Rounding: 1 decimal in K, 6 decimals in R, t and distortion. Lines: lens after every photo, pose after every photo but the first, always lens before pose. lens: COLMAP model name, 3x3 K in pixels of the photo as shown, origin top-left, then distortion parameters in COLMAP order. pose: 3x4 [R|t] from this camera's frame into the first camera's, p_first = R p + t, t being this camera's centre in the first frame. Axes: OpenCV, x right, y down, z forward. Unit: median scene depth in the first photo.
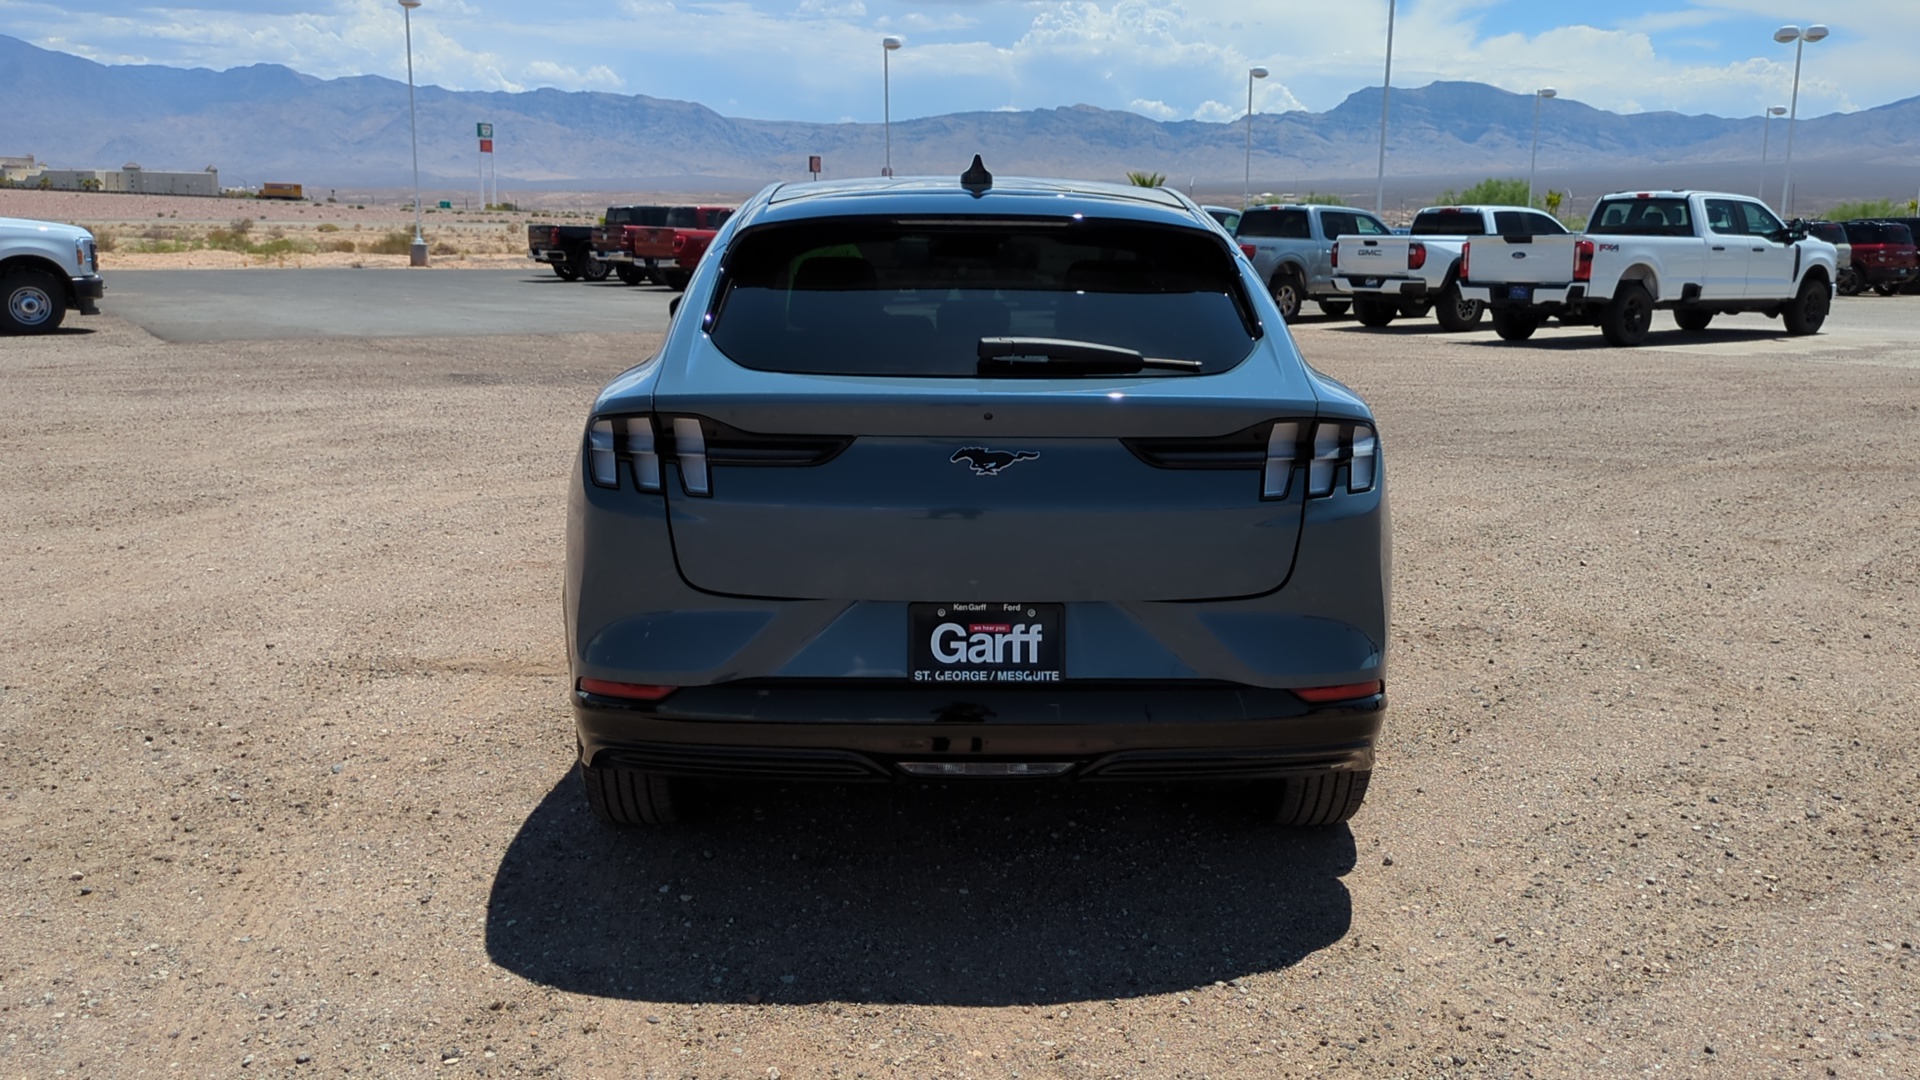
lens RADIAL K [[1646.3, 0, 965.9], [0, 1646.3, 545.8], [0, 0, 1]] dist [0.057765, -0.077579]
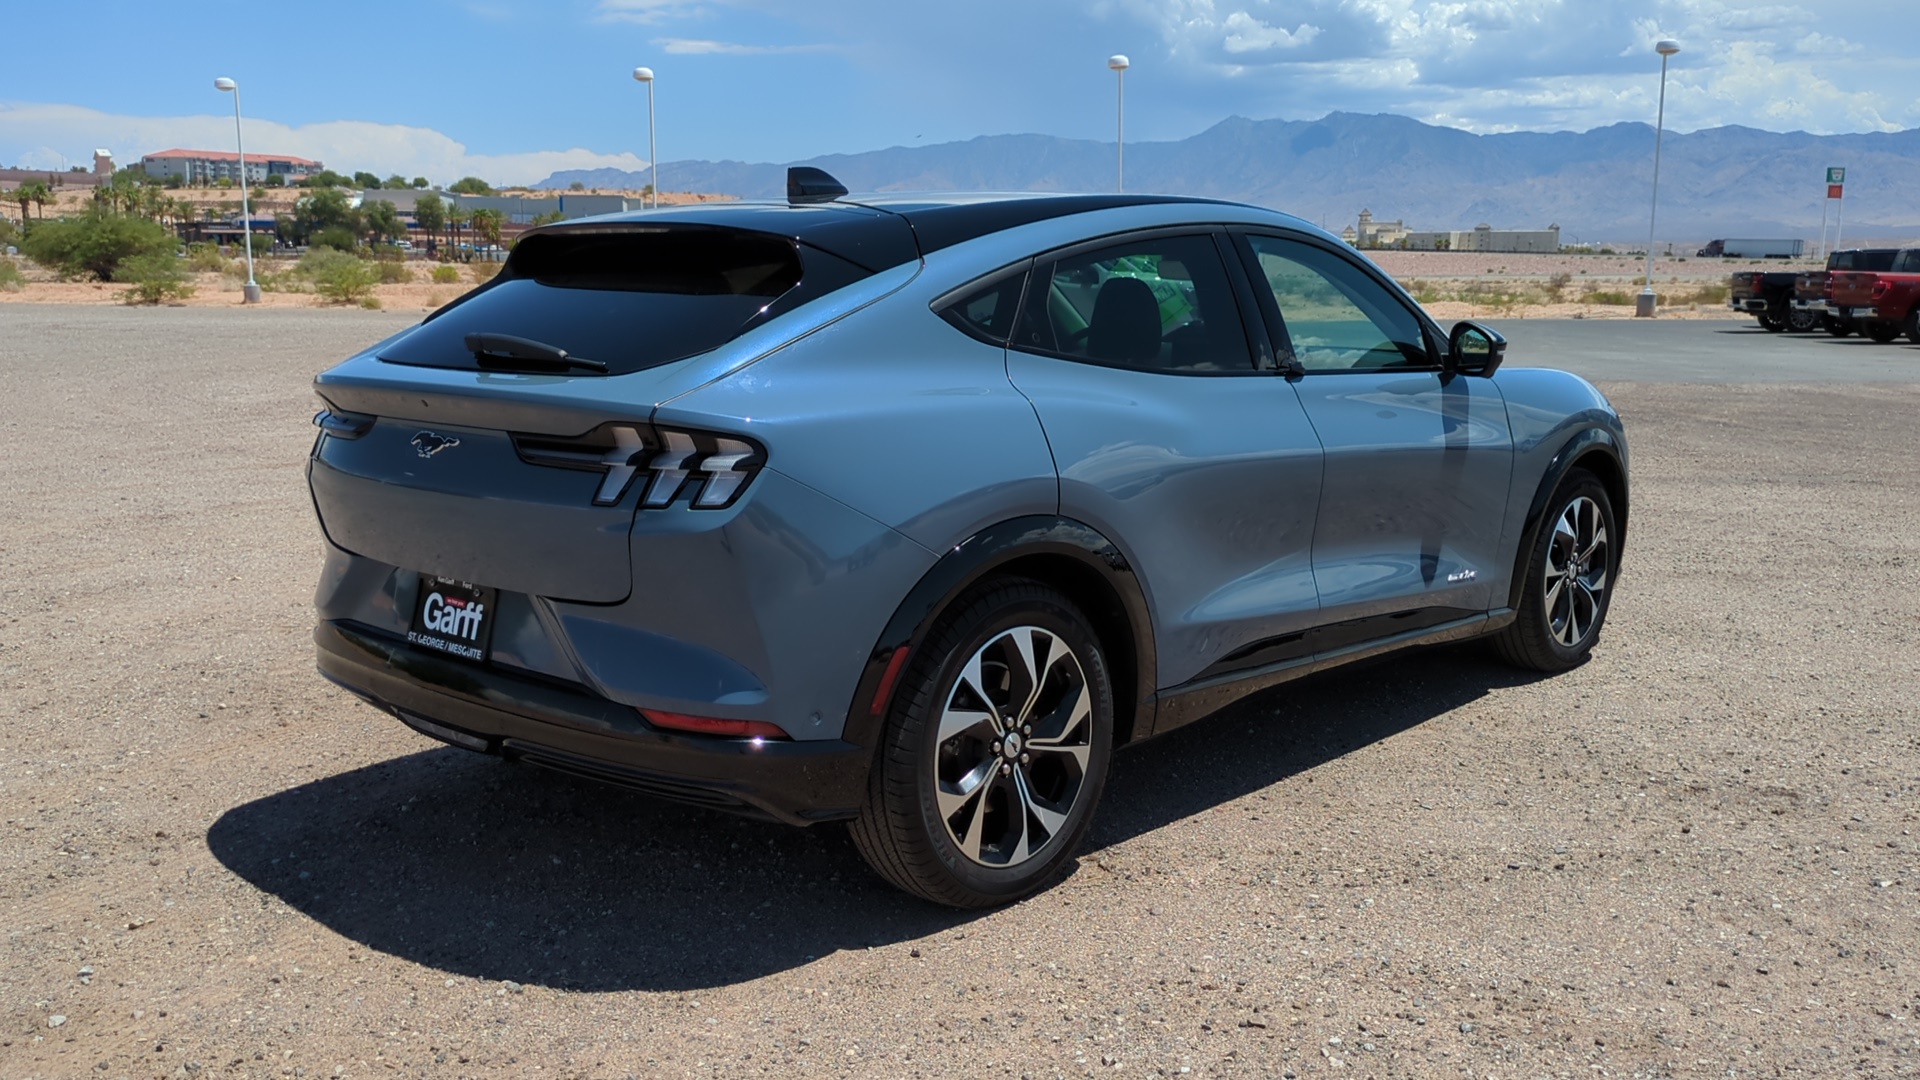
lens RADIAL K [[1646.3, 0, 968.2], [0, 1646.3, 532.9], [0, 0, 1]] dist [0.057765, -0.077579]
pose [[0.728560, 0.097136, -0.678060, 0.125716], [-0.123599, 0.992288, 0.009346, -0.005911], [0.673739, 0.076999, 0.734947, 0.054441]]
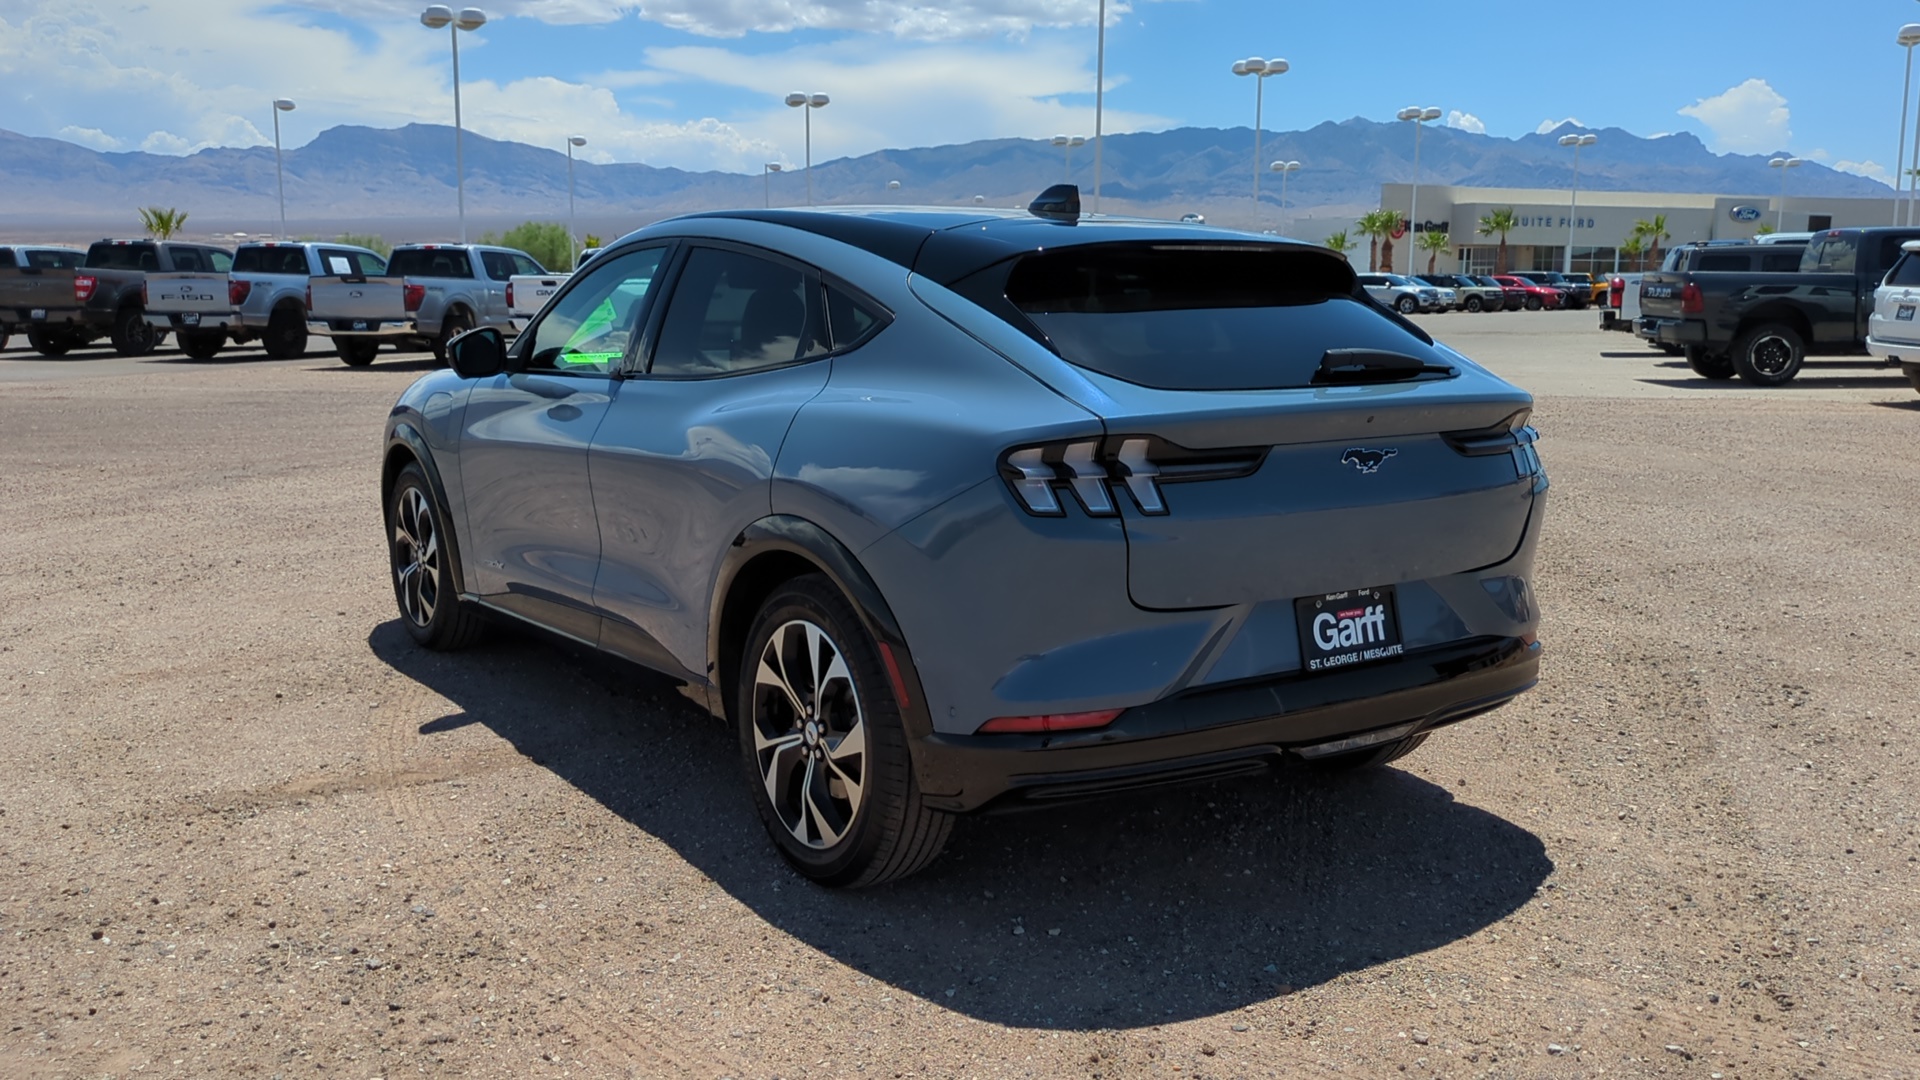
lens RADIAL K [[1646.3, 0, 969.1], [0, 1646.3, 552.2], [0, 0, 1]] dist [0.057765, -0.077579]
pose [[0.833883, -0.095938, 0.543539, -0.100926], [0.107537, 0.994146, 0.010493, -0.003760], [-0.541364, 0.049700, 0.839318, 0.026868]]
